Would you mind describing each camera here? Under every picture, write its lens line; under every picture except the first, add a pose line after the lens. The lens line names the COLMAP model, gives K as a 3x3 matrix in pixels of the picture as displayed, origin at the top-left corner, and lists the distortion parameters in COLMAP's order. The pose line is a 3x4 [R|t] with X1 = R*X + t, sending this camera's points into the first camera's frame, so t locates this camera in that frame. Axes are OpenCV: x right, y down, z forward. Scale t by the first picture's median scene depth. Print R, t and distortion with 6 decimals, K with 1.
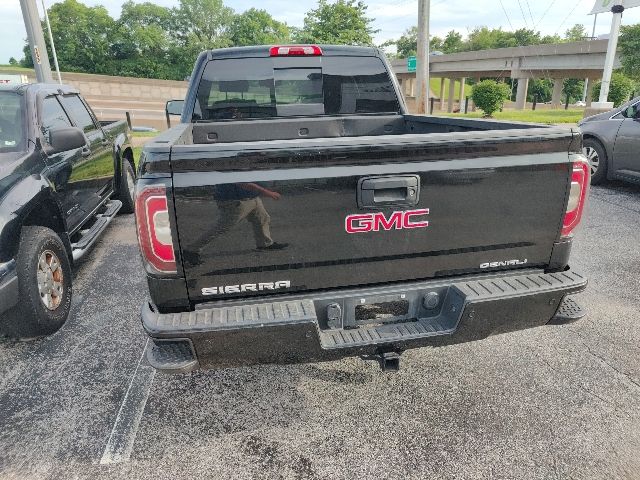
lens RADIAL K [[451.3, 0, 310.1], [0, 451.3, 250.0], [0, 0, 1]] dist [0.031981, -0.031538]
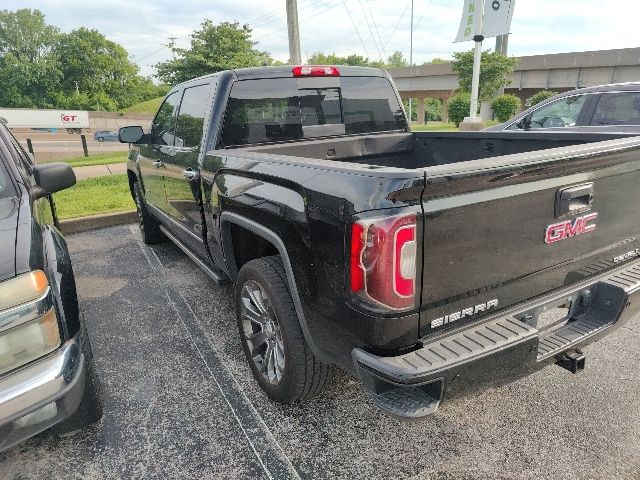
lens RADIAL K [[451.3, 0, 317.3], [0, 451.3, 255.2], [0, 0, 1]] dist [0.031981, -0.031538]
pose [[0.940416, -0.124665, 0.316350, -0.533127], [0.135315, 0.990732, -0.011831, -0.050827], [-0.311943, 0.053933, 0.948569, 0.138056]]
